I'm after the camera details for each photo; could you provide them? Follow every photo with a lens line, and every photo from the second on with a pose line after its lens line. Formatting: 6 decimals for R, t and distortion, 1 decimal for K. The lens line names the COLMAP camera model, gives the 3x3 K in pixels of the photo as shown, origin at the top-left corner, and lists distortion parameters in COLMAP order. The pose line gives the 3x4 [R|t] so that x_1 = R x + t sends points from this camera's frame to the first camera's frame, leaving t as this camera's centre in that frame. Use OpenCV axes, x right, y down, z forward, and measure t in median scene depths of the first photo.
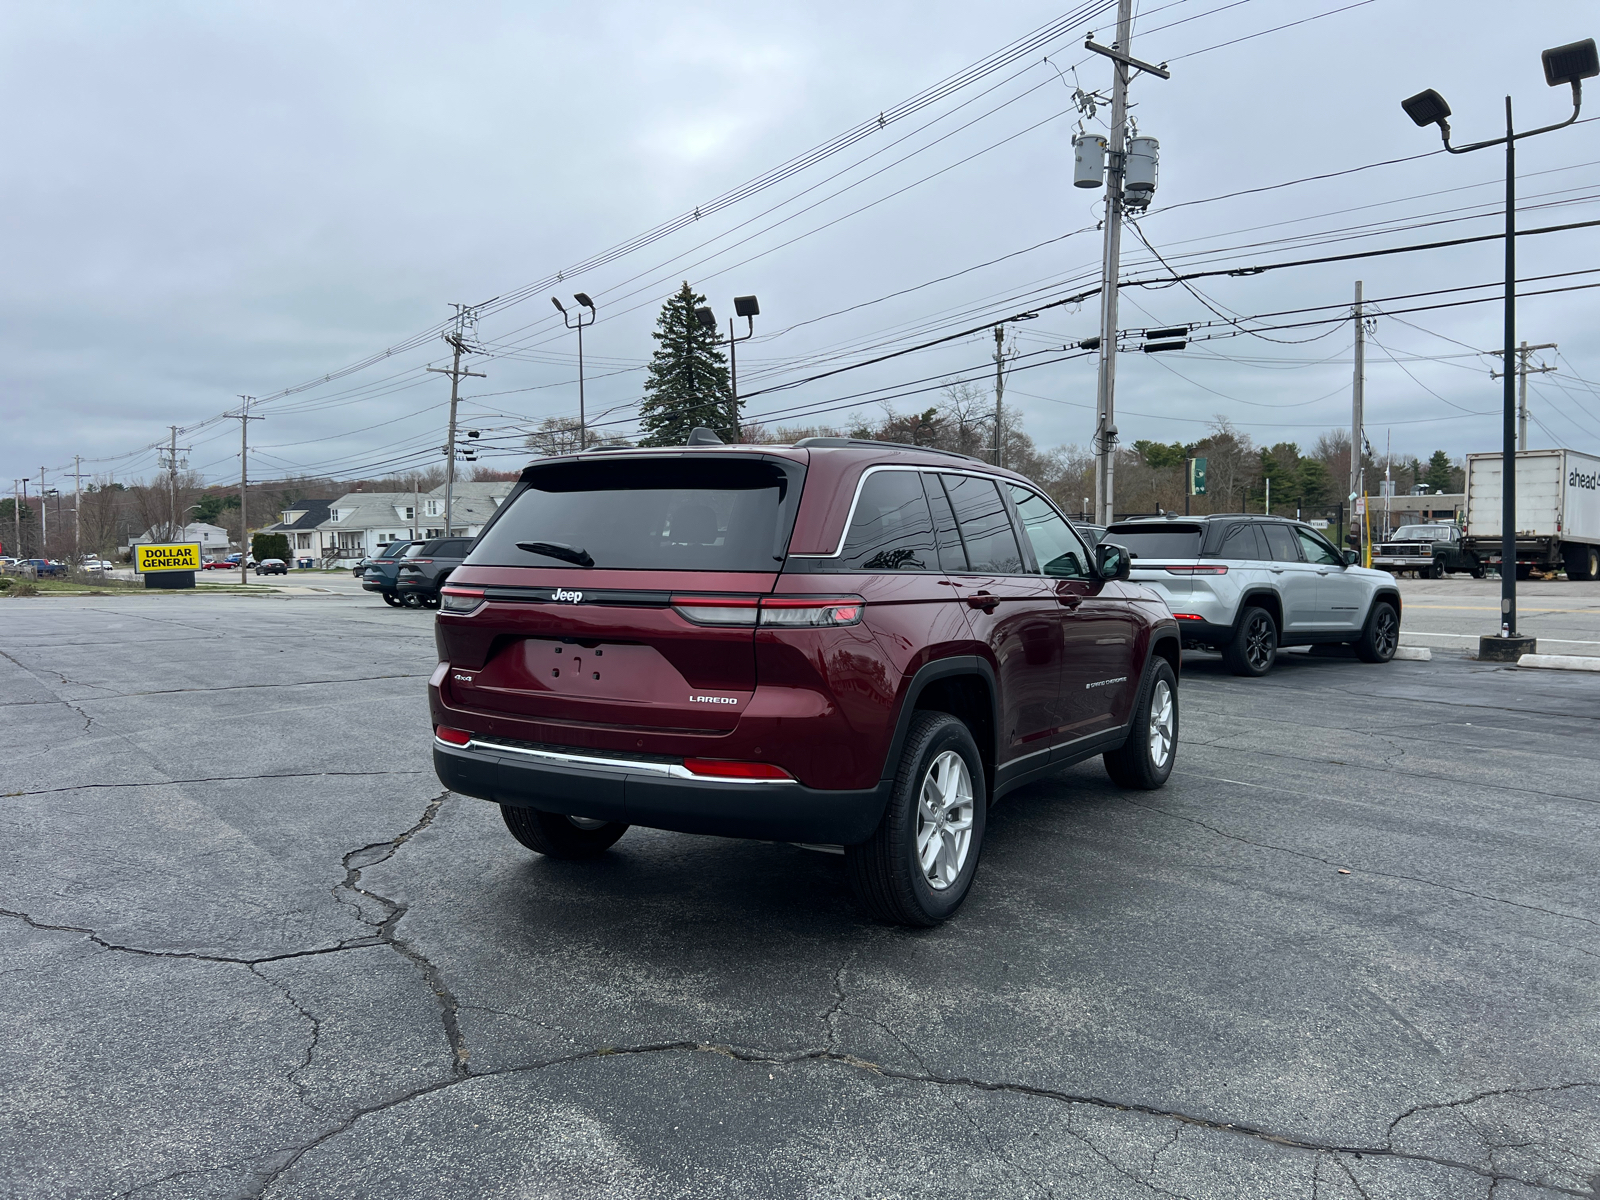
lens RADIAL K [[1203.6, 0, 787.9], [0, 1203.6, 636.5], [0, 0, 1]] dist [0.049712, -0.055382]
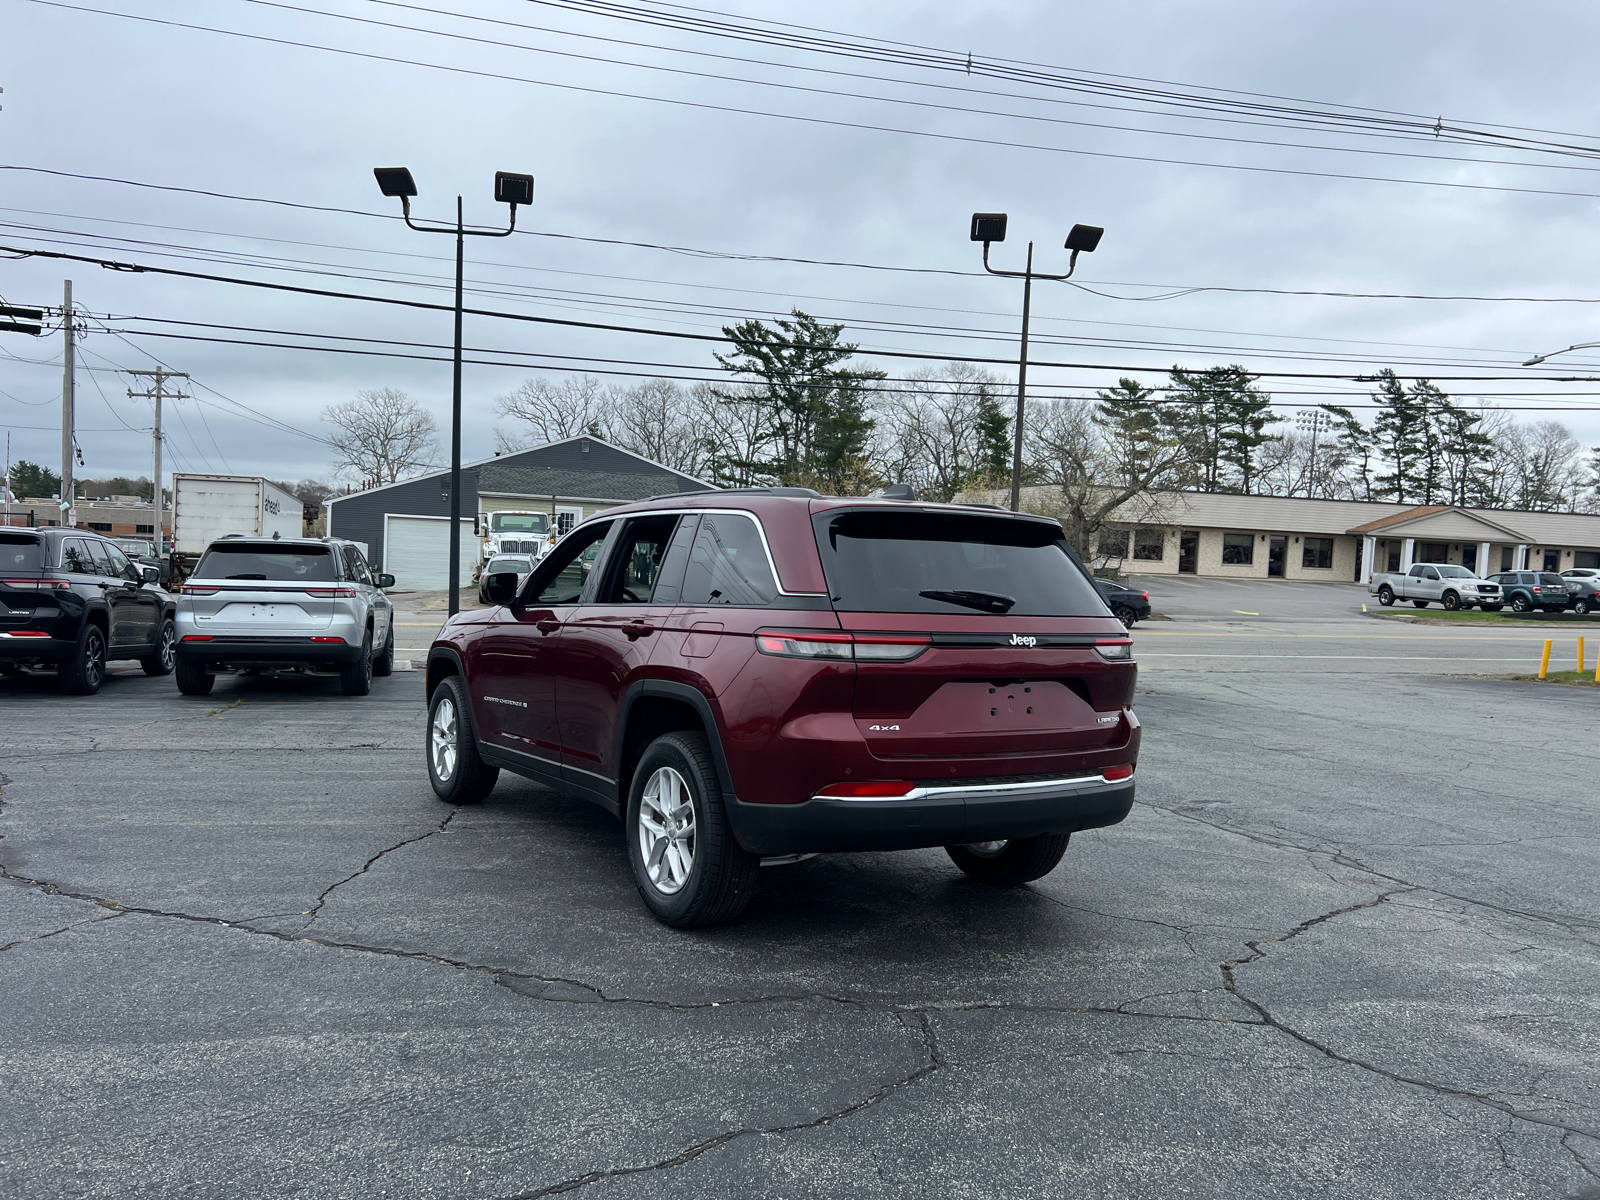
lens RADIAL K [[1204.3, 0, 795.7], [0, 1204.3, 637.3], [0, 0, 1]] dist [0.064625, -0.083342]
pose [[0.429455, -0.030520, 0.902573, -0.251511], [0.037678, 0.999164, 0.015858, -0.012232], [-0.902302, 0.027197, 0.430246, 0.139946]]
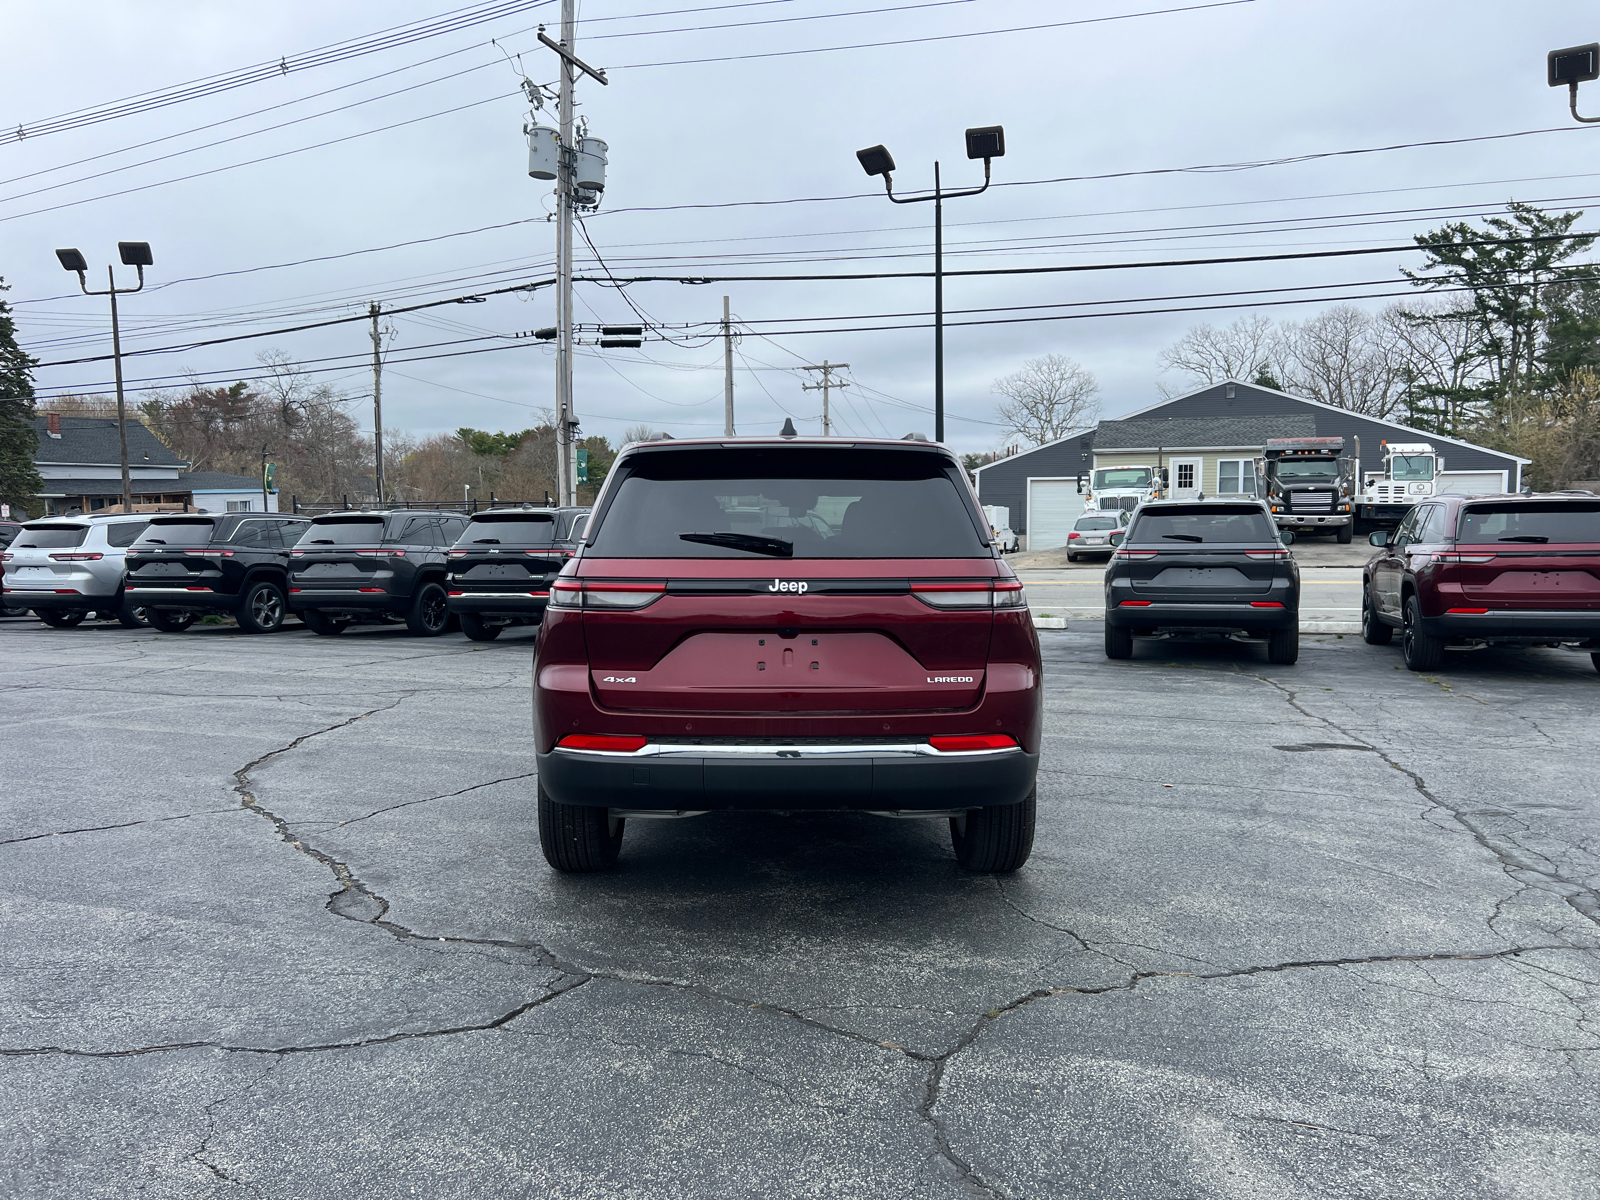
lens RADIAL K [[1204.3, 0, 795.7], [0, 1204.3, 637.3], [0, 0, 1]] dist [0.064625, -0.083342]
pose [[0.846525, -0.052706, 0.529733, -0.138507], [0.046899, 0.998601, 0.024410, -0.003161], [-0.530278, 0.004180, 0.847813, 0.031696]]
